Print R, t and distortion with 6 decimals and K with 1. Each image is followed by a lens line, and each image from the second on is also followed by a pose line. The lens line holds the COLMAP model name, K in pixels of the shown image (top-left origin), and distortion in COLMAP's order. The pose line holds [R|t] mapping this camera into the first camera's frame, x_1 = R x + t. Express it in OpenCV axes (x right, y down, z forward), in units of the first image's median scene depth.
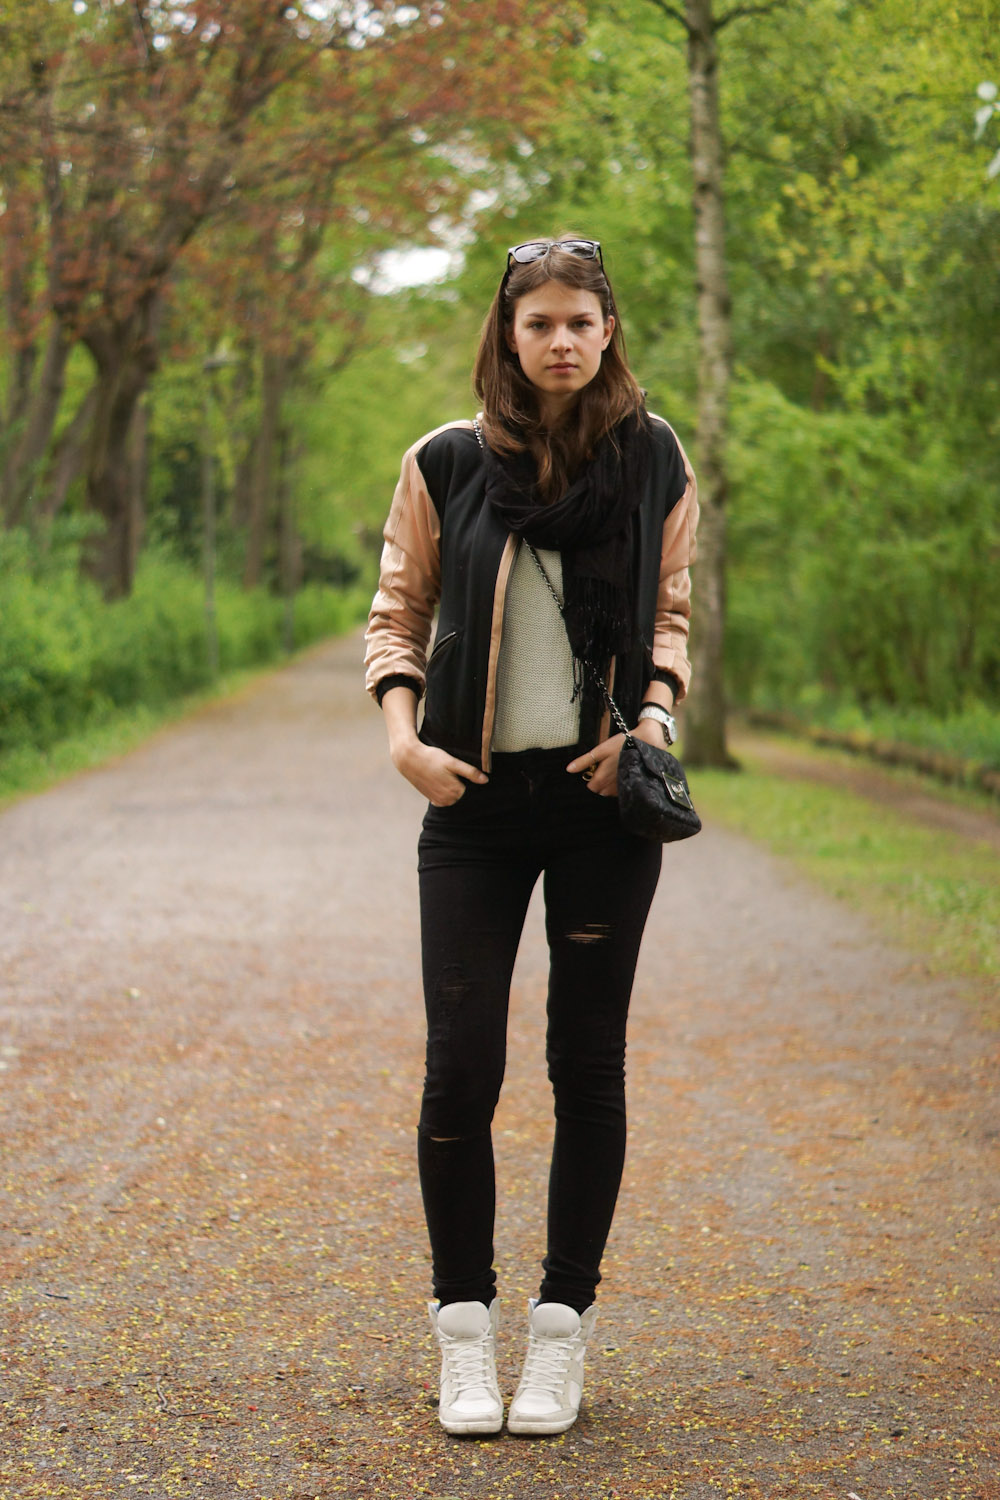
lens RADIAL K [[3280.1, 0, 464.9], [0, 3280.1, 691.6], [0, 0, 1]] dist [-0.168918, 0.000000]
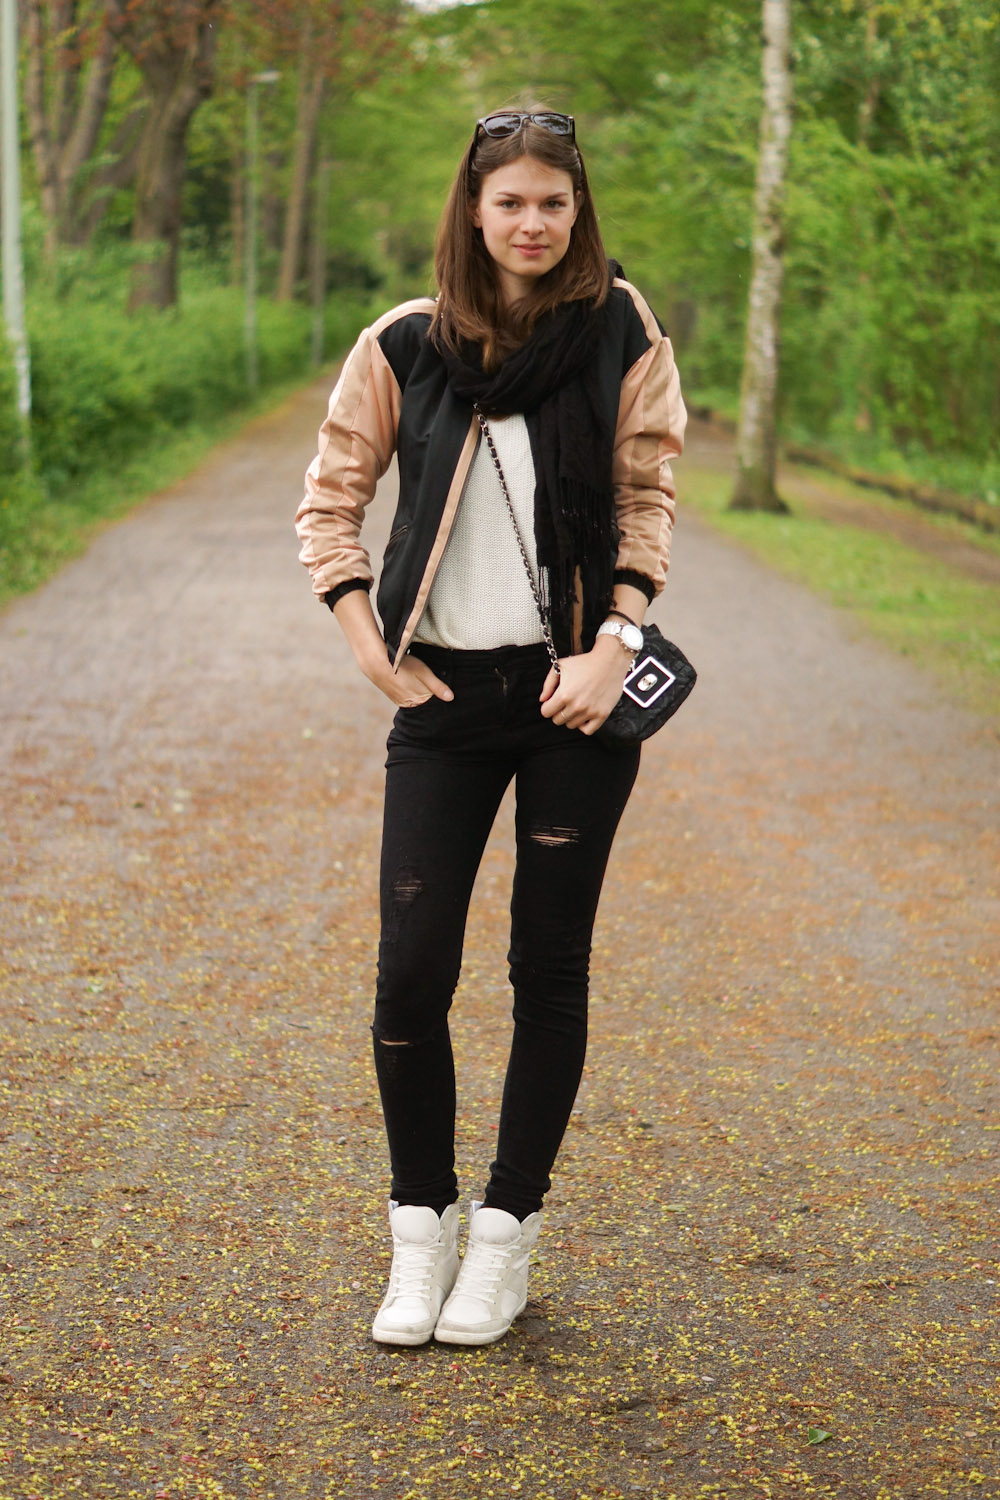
lens RADIAL K [[3280.1, 0, 503.1], [0, 3280.1, 720.4], [0, 0, 1]] dist [-0.168918, 0.000000]
pose [[0.999572, 0.027635, 0.009633, -0.045694], [-0.028438, 0.994897, 0.096801, -0.026861], [-0.006909, -0.097034, 0.995257, -0.109386]]
